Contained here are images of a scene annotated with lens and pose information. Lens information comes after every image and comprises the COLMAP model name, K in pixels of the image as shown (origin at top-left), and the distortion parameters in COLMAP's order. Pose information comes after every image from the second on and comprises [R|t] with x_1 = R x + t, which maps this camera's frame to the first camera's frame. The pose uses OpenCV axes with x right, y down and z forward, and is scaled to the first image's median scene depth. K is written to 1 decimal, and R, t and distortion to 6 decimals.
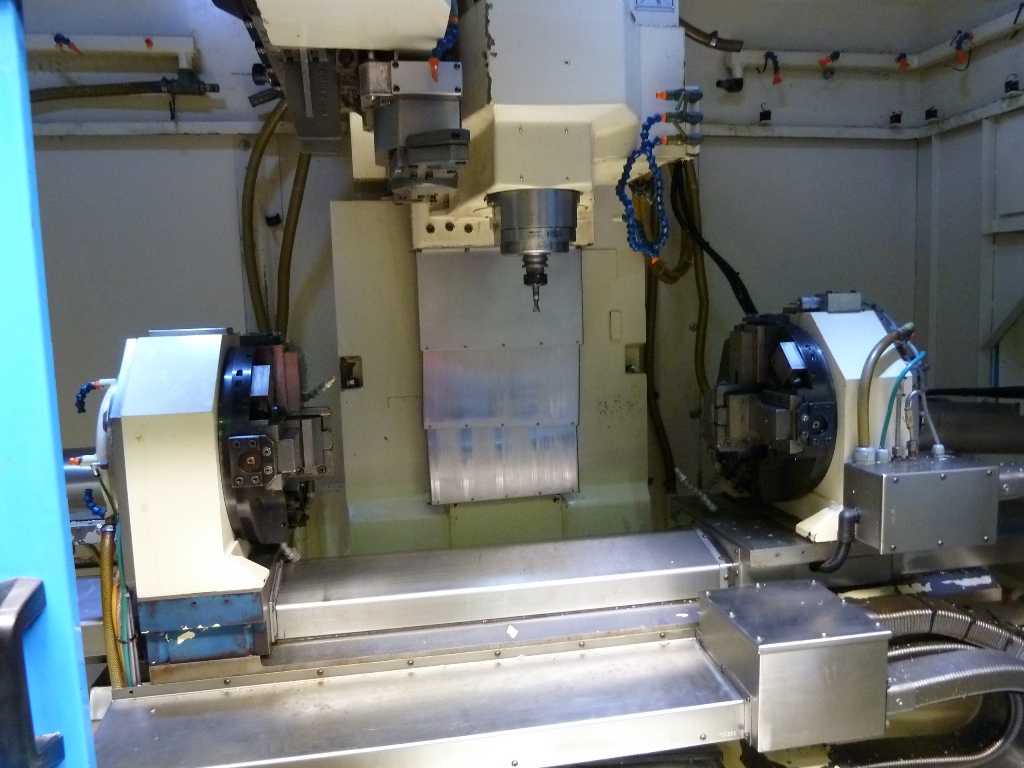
lens RADIAL K [[784.1, 0, 512.0], [0, 784.1, 384.0], [0, 0, 1]] dist [-0.011080, -0.003863]
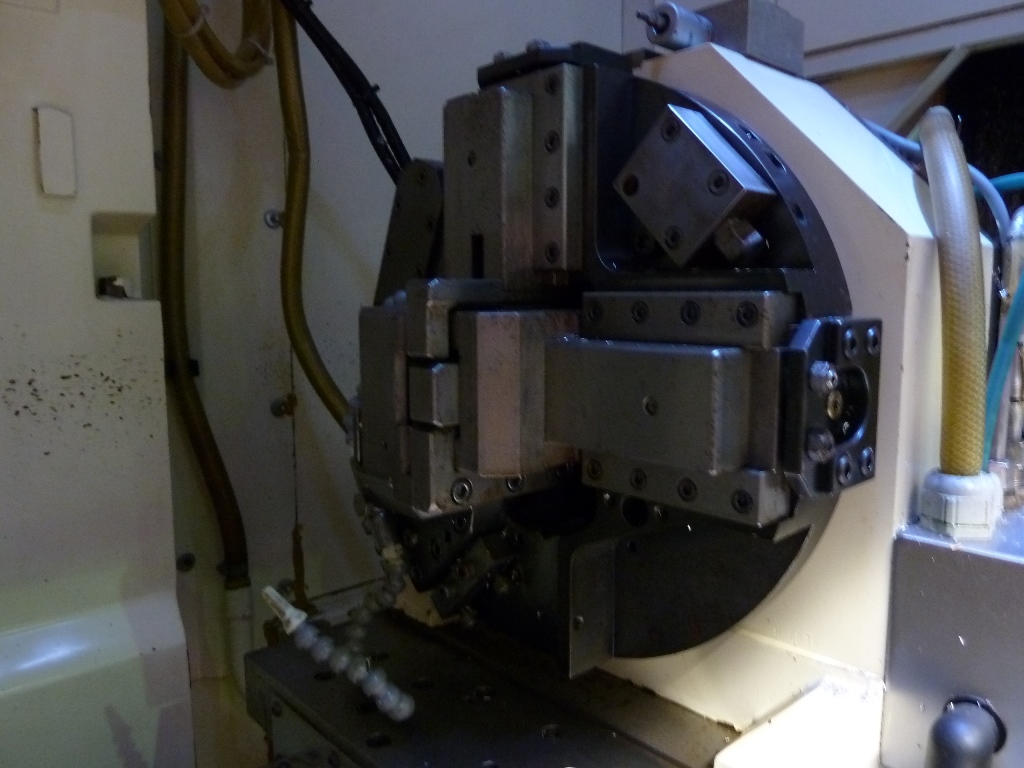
lens RADIAL K [[784.1, 0, 512.0], [0, 784.1, 384.0], [0, 0, 1]] dist [-0.011080, -0.003863]
pose [[0.848385, -0.031515, 0.528440, 0.117913], [0.032737, 0.999439, 0.007047, 0.029147], [-0.528366, 0.011322, 0.848941, 0.610623]]
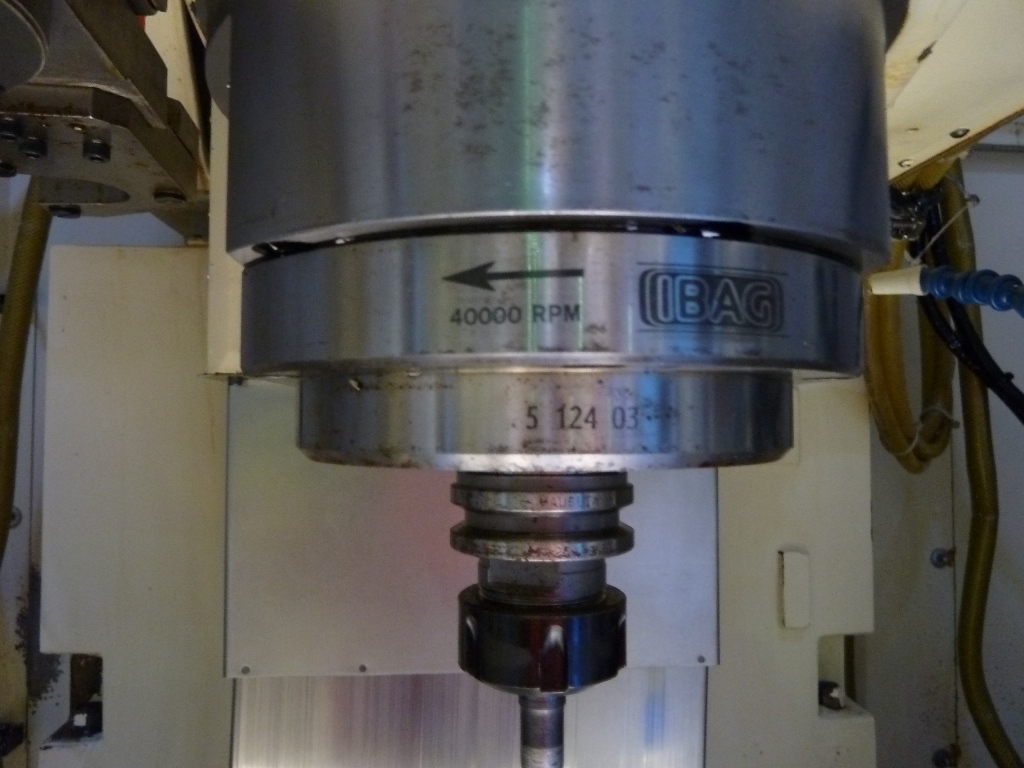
lens RADIAL K [[784.1, 0, 512.0], [0, 784.1, 384.0], [0, 0, 1]] dist [-0.011080, -0.003863]
pose [[0.996443, 0.028283, -0.079376, 0.024106], [-0.039288, 0.989273, -0.140699, -0.112683], [0.074545, 0.143317, 0.986865, 0.604118]]
